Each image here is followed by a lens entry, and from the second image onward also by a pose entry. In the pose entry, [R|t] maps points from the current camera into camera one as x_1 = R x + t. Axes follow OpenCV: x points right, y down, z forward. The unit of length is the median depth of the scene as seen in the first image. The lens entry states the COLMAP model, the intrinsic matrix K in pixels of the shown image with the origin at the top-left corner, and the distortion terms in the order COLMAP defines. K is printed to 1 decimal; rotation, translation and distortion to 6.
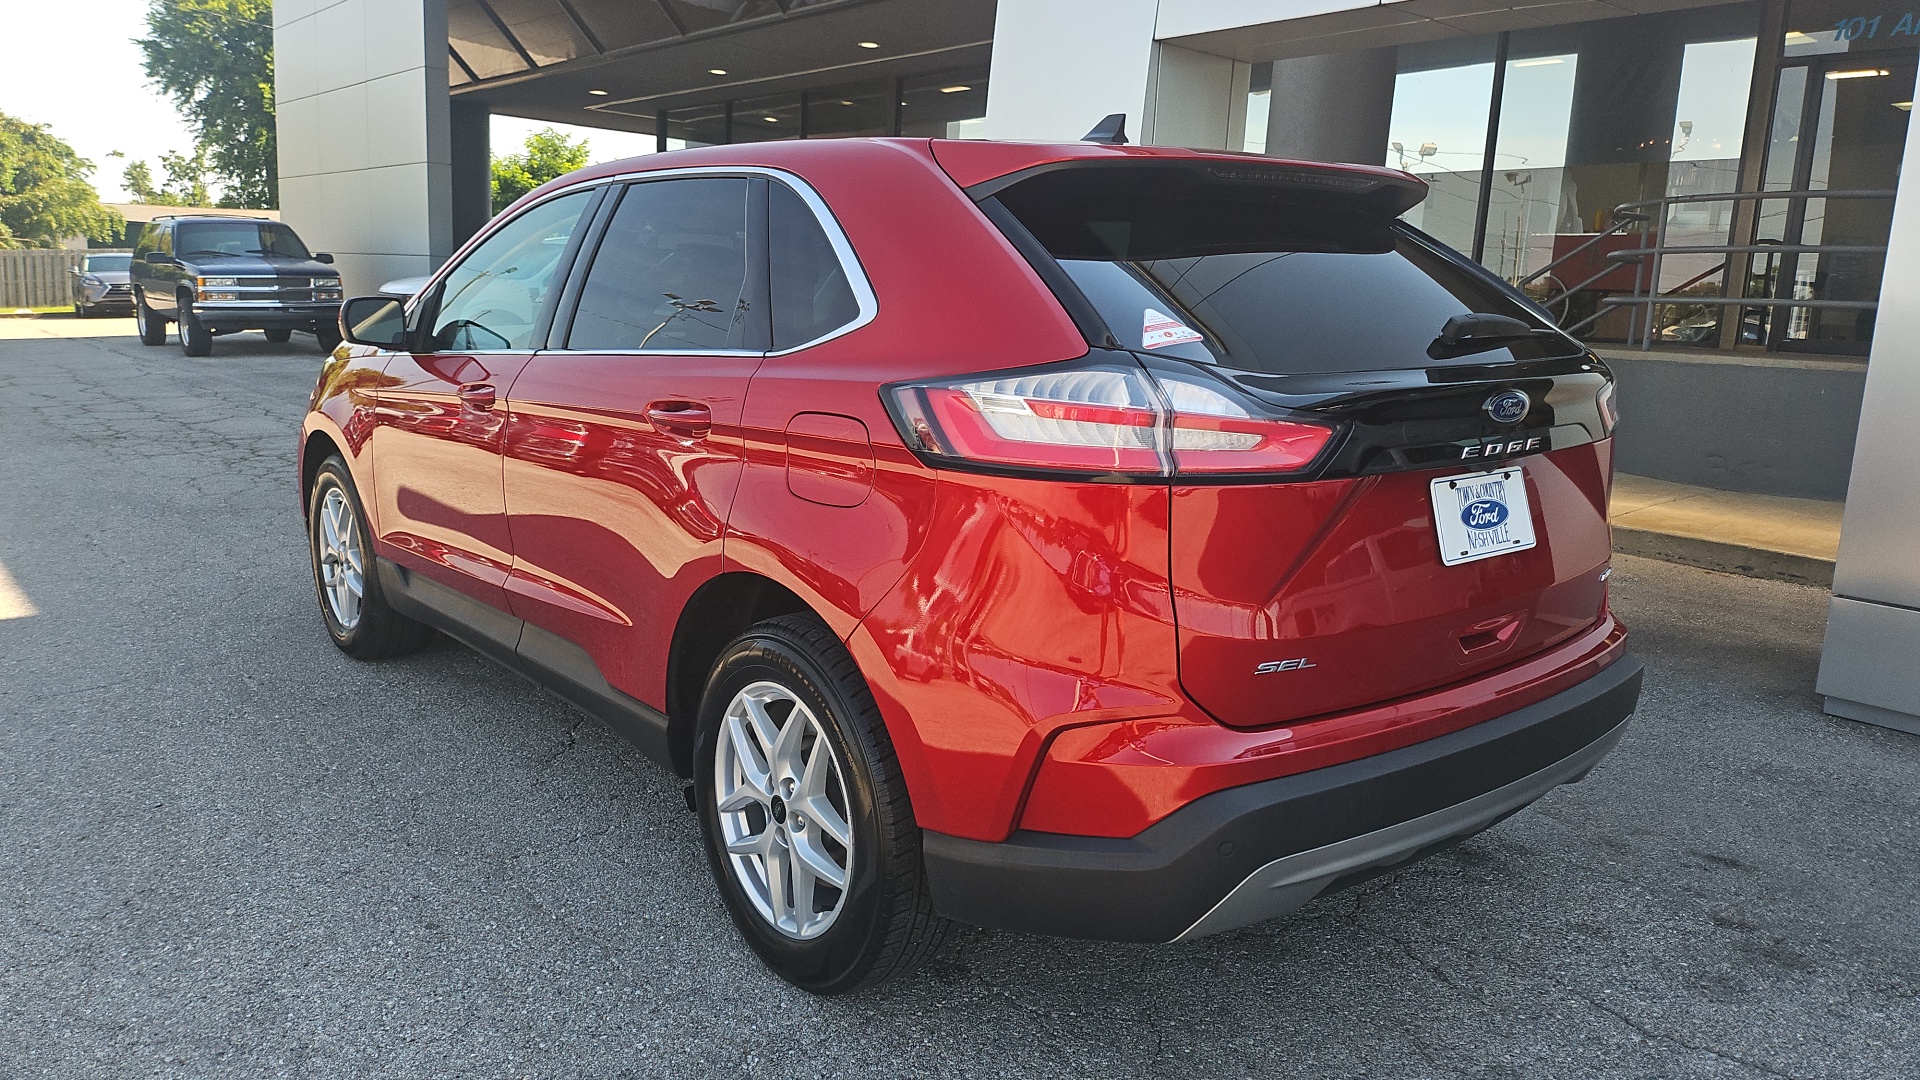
lens RADIAL K [[1347.4, 0, 967.2], [0, 1347.4, 549.2], [0, 0, 1]] dist [0.079460, -0.089104]
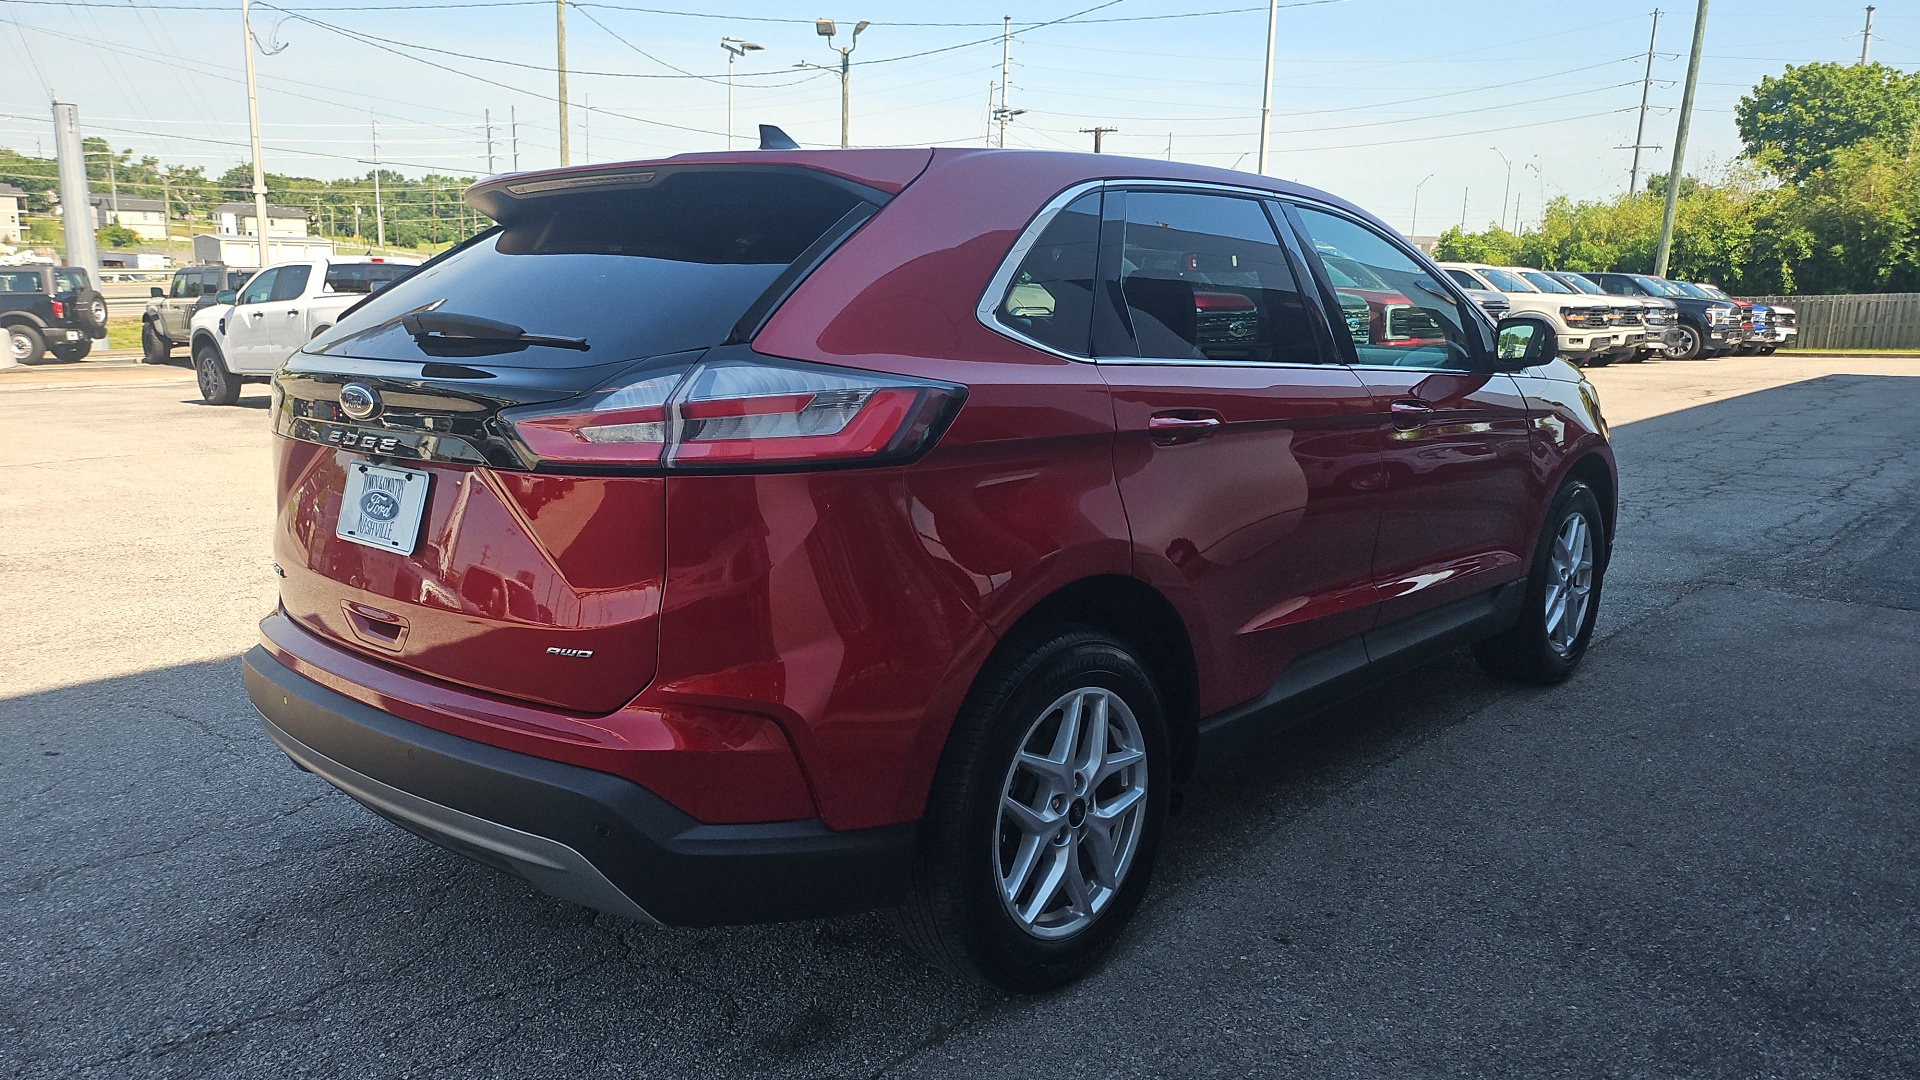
lens RADIAL K [[1347.4, 0, 967.2], [0, 1347.4, 549.2], [0, 0, 1]] dist [0.079460, -0.089104]
pose [[0.159094, 0.168722, -0.972739, 1.425935], [-0.197419, 0.970825, 0.136102, -0.216737], [0.967324, 0.170384, 0.187761, 1.215040]]
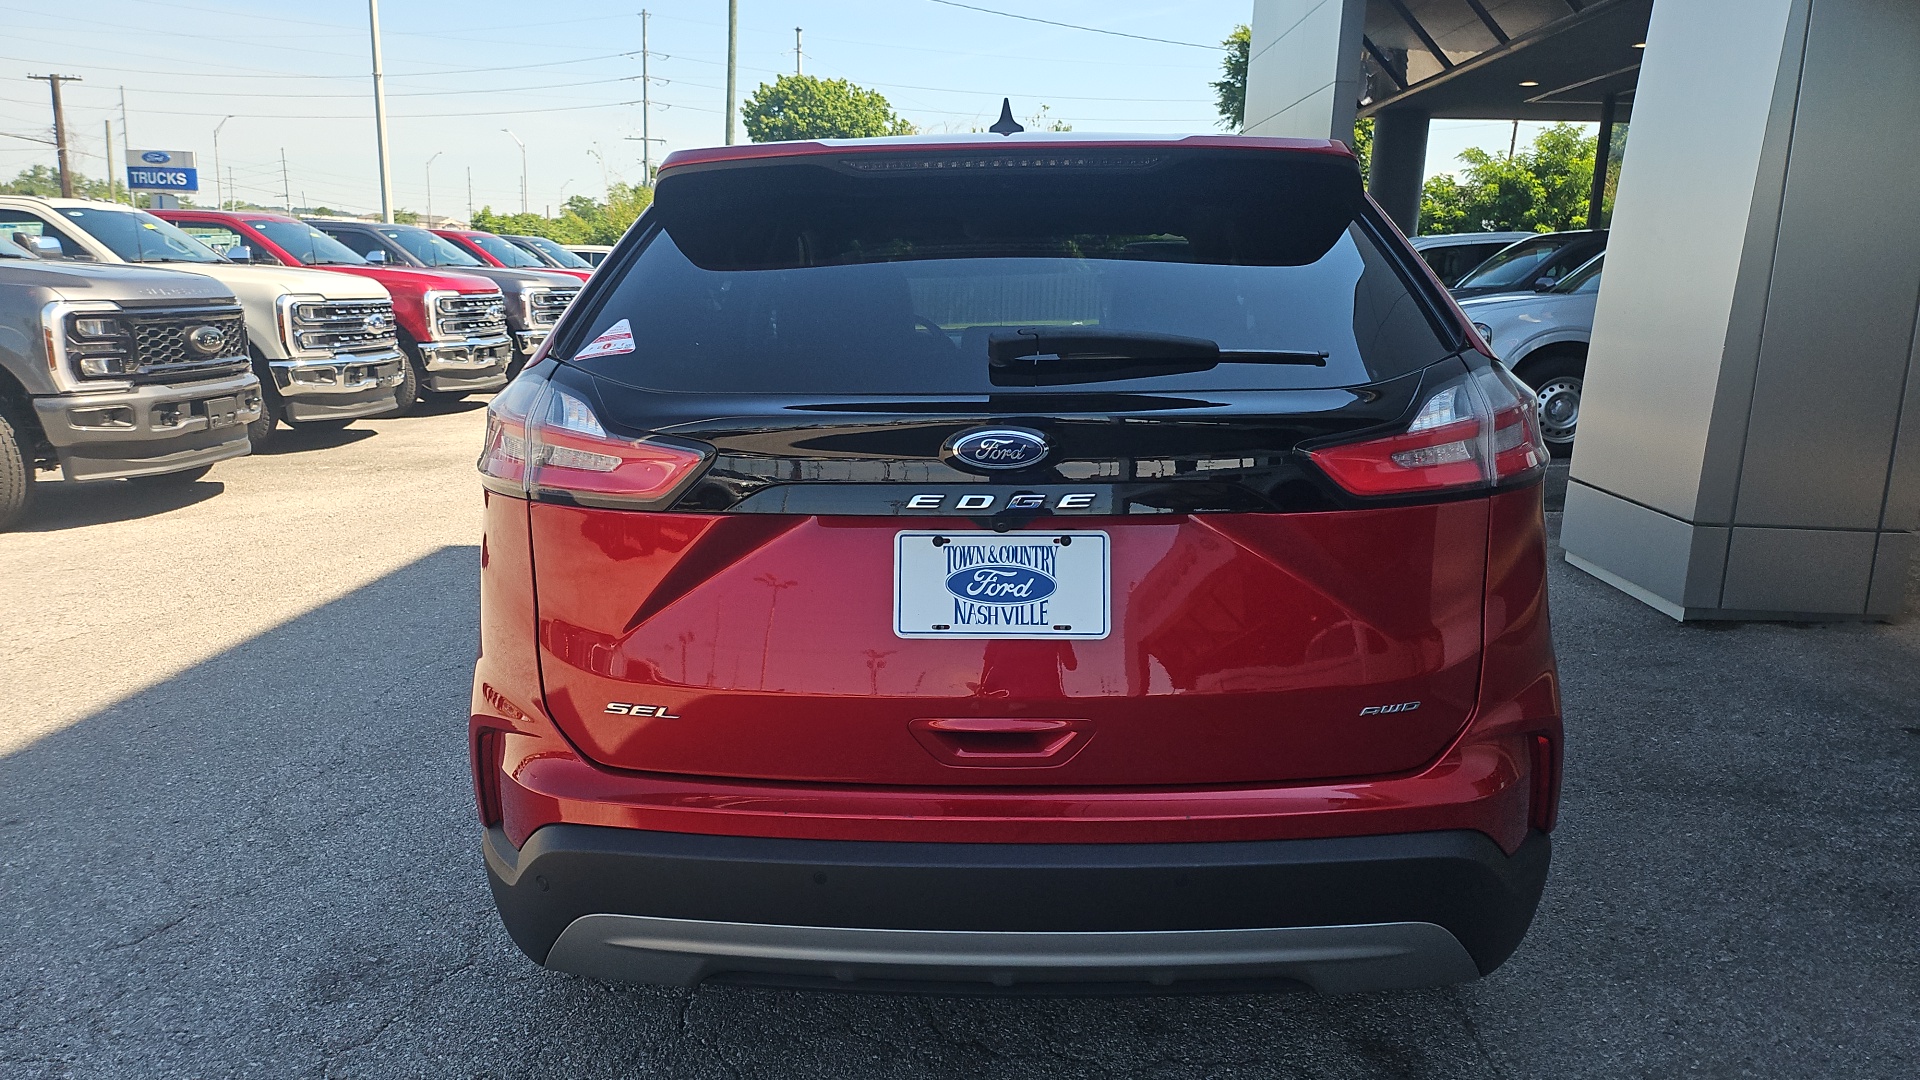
lens RADIAL K [[1347.4, 0, 967.2], [0, 1347.4, 549.2], [0, 0, 1]] dist [0.079460, -0.089104]
pose [[0.738314, 0.115999, -0.664407, 0.864139], [-0.118211, 0.992106, 0.041851, -0.074665], [0.664017, 0.047641, 0.746198, 0.394661]]
